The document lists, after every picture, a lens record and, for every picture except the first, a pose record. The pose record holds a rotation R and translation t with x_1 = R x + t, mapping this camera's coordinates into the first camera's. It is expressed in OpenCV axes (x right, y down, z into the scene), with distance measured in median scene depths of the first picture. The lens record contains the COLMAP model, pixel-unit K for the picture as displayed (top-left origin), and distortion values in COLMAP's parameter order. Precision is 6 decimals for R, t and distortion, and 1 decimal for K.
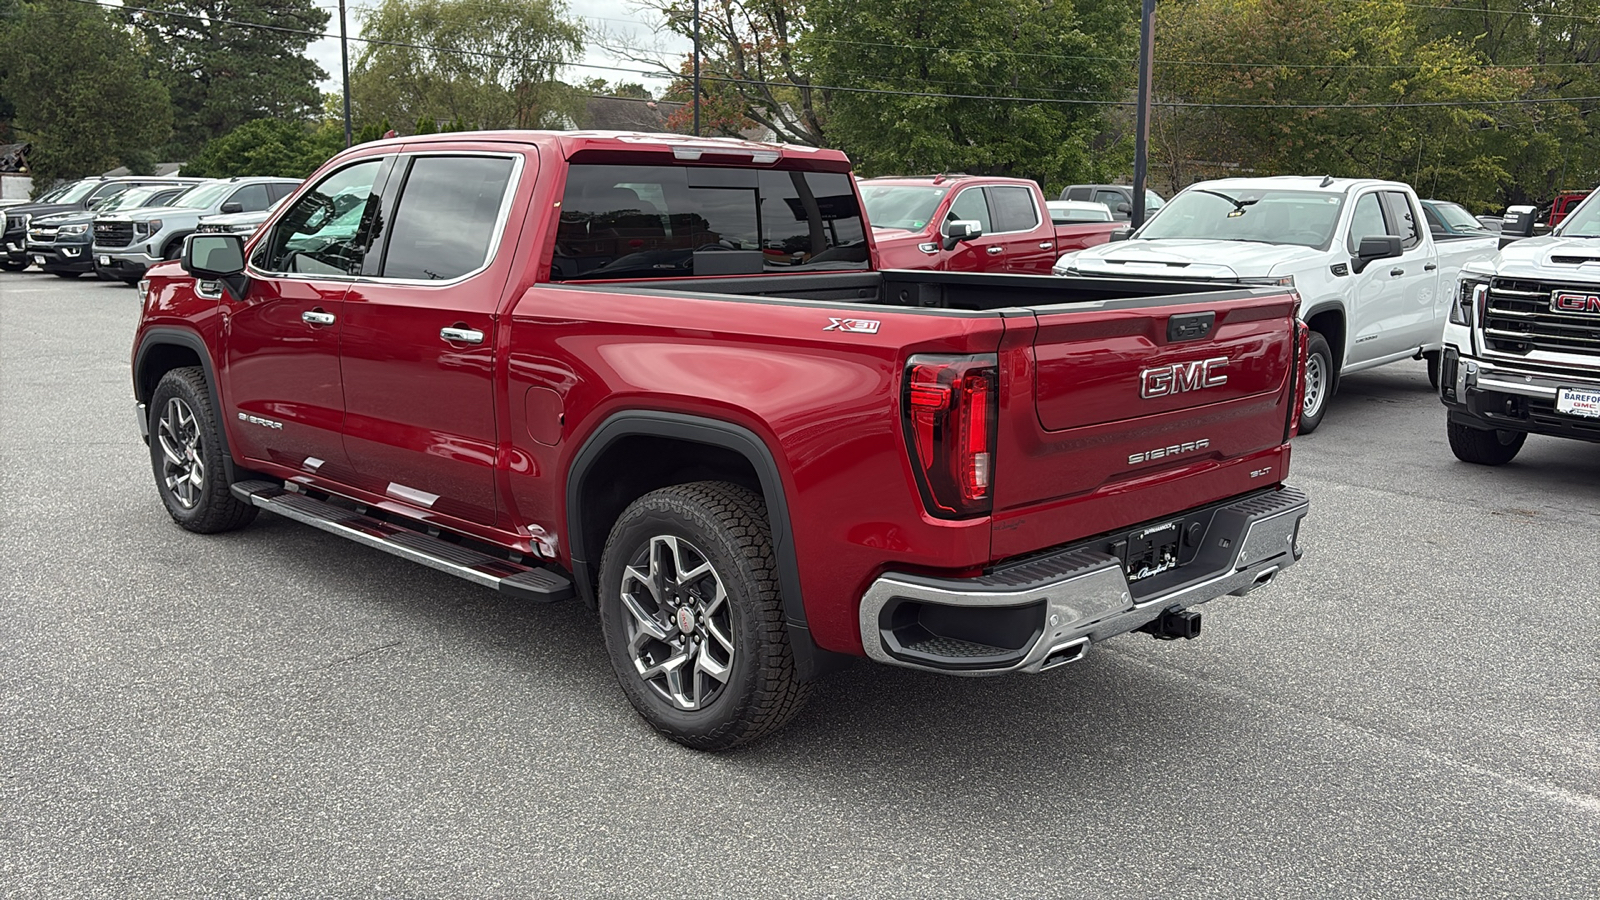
lens RADIAL K [[1426.4, 0, 799.8], [0, 1426.4, 478.5], [0, 0, 1]] dist [0.002510, -0.003424]
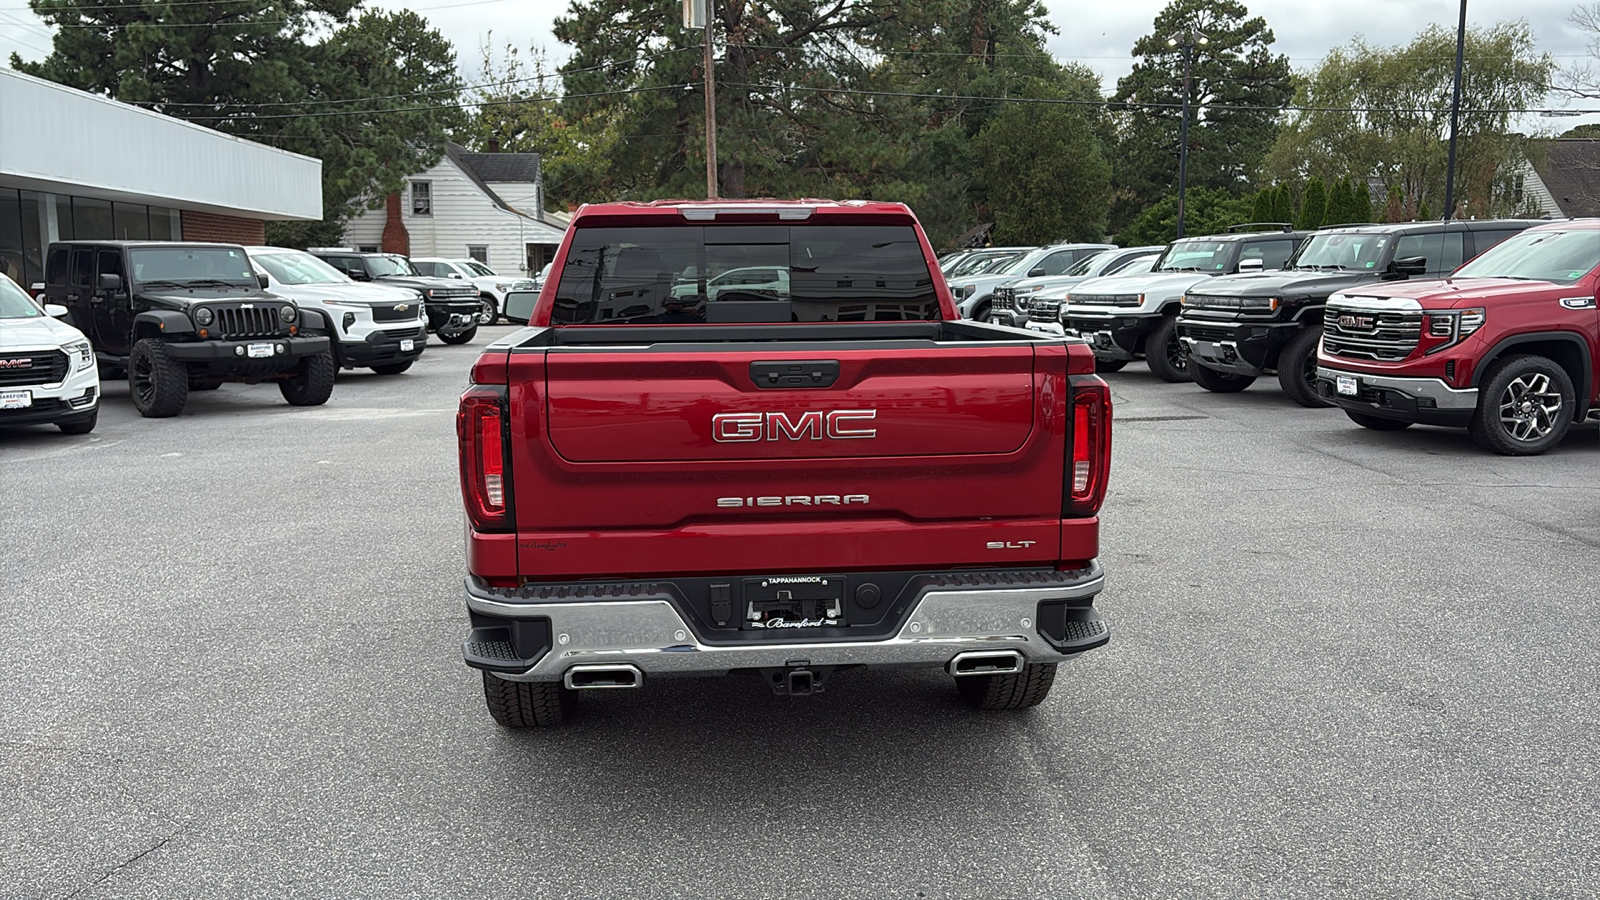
lens RADIAL K [[1400.0, 0, 754.6], [0, 1400.0, 479.3], [0, 0, 1]] dist [0.039303, -0.019589]
pose [[0.752366, 0.078019, -0.654109, 0.164950], [-0.105801, 0.994383, -0.003089, -0.005320], [0.650193, 0.071530, 0.756394, 0.049893]]
